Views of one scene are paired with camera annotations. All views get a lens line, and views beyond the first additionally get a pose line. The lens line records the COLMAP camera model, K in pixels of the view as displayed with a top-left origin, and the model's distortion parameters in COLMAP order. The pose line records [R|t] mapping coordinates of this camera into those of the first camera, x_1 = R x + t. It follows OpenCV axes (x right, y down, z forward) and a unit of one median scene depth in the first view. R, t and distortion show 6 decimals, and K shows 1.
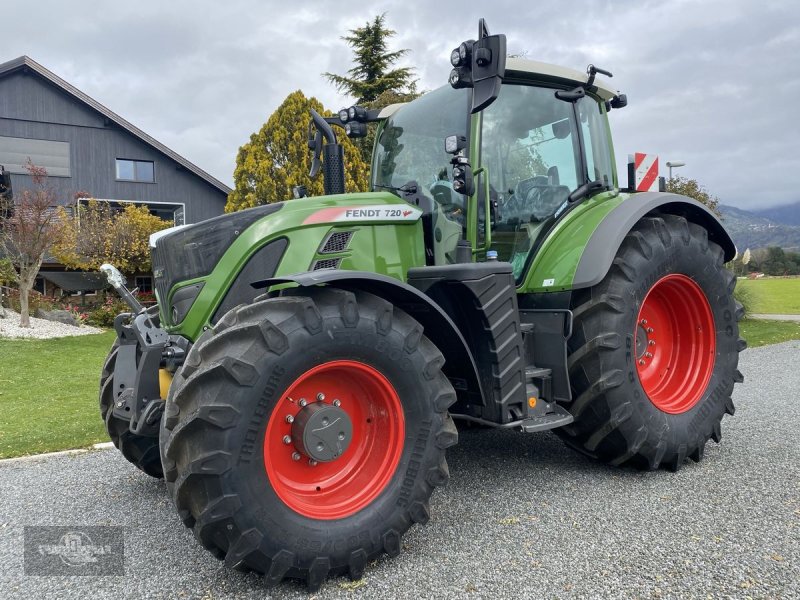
lens RADIAL K [[606.1, 0, 400.0], [0, 606.1, 300.0], [0, 0, 1]] dist [0.004612, 0.000199]
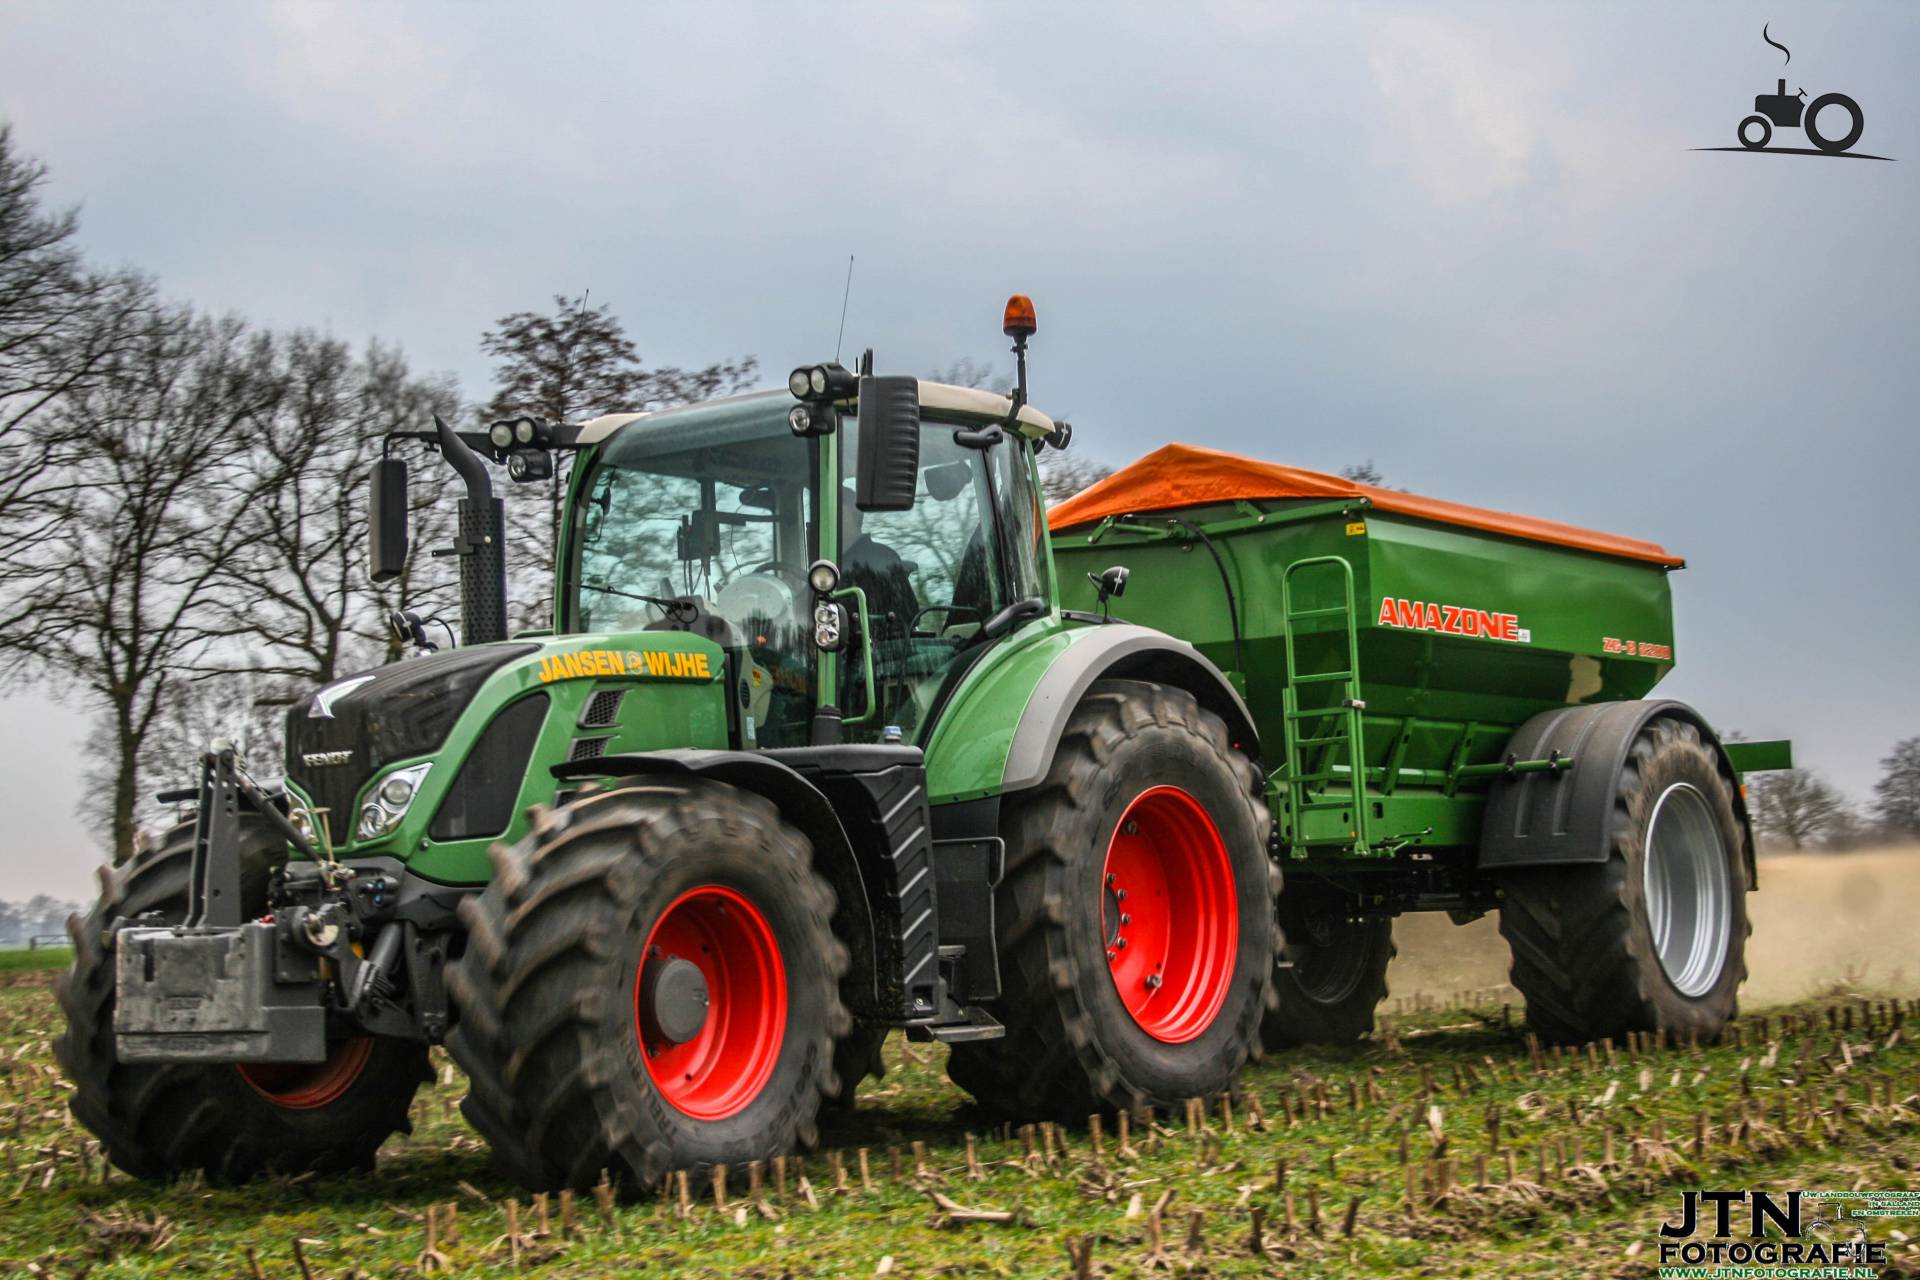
lens RADIAL K [[3203.3, 0, 960.0], [0, 3203.3, 640.0], [0, 0, 1]] dist [0.177981, 0.011212]
pose [[0.937727, 0.023248, 0.346594, -0.734401], [0.016631, 0.993609, -0.111642, 0.156316], [-0.346974, 0.110454, 0.931348, -1.658285]]
